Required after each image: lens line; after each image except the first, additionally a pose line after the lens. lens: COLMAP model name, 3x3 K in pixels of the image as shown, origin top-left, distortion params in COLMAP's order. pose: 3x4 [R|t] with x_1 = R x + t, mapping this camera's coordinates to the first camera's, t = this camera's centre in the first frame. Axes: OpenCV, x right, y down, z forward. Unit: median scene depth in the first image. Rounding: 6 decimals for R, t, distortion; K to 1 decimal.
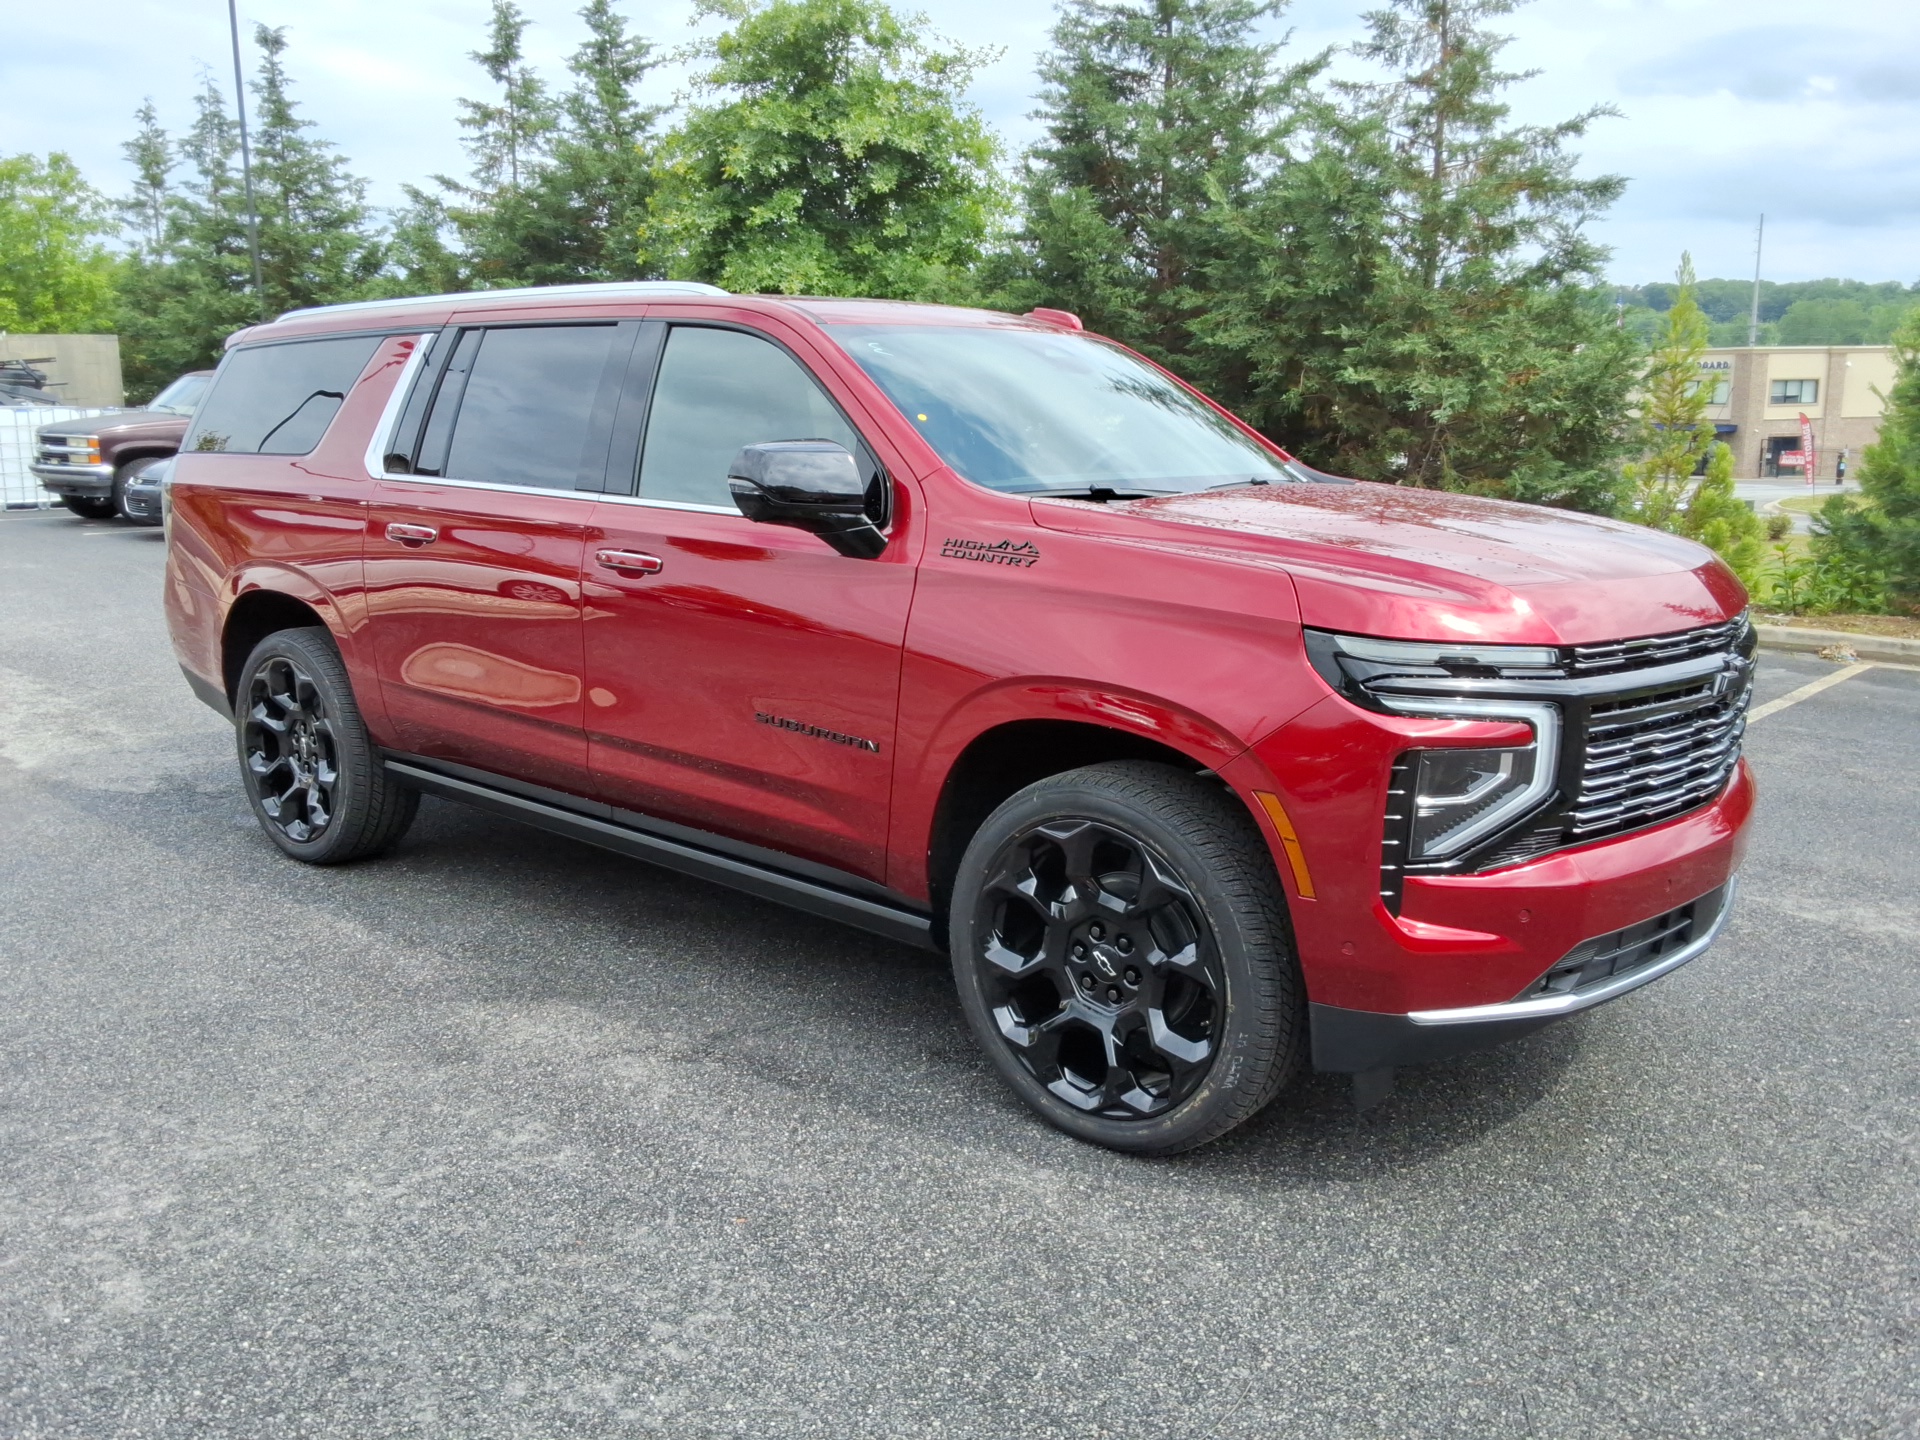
lens RADIAL K [[1530.3, 0, 986.8], [0, 1530.3, 710.0], [0, 0, 1]] dist [0.102093, -0.164338]
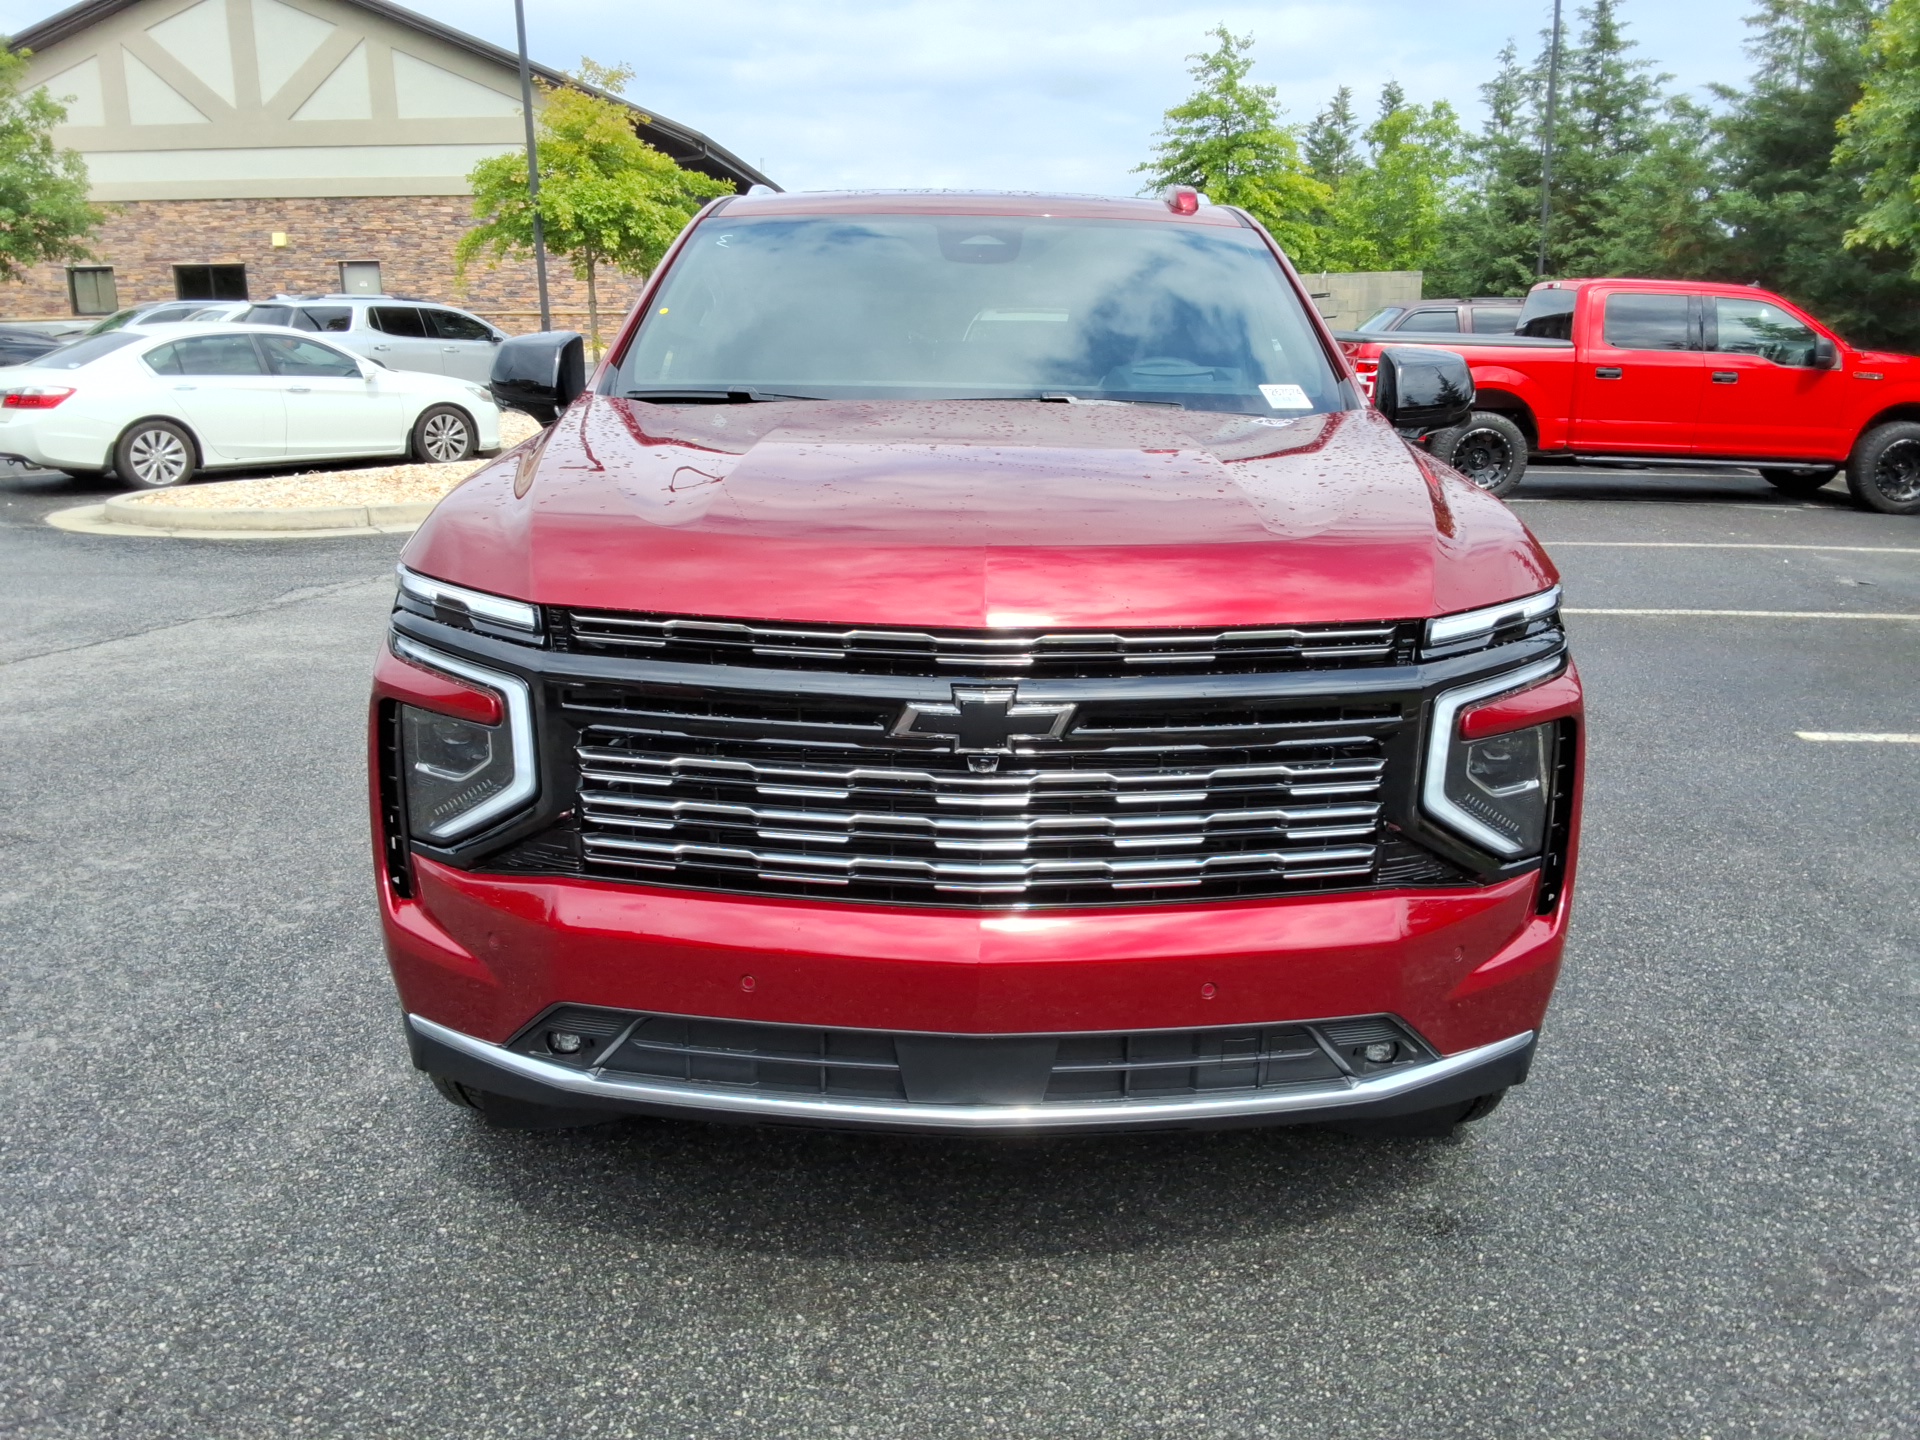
lens RADIAL K [[1542.3, 0, 975.9], [0, 1542.3, 700.9], [0, 0, 1]] dist [0.101851, -0.165011]
pose [[0.639544, 0.175300, -0.748501, 0.109411], [-0.150466, 0.983366, 0.101743, -0.010519], [0.753886, 0.047555, 0.655282, 0.067617]]
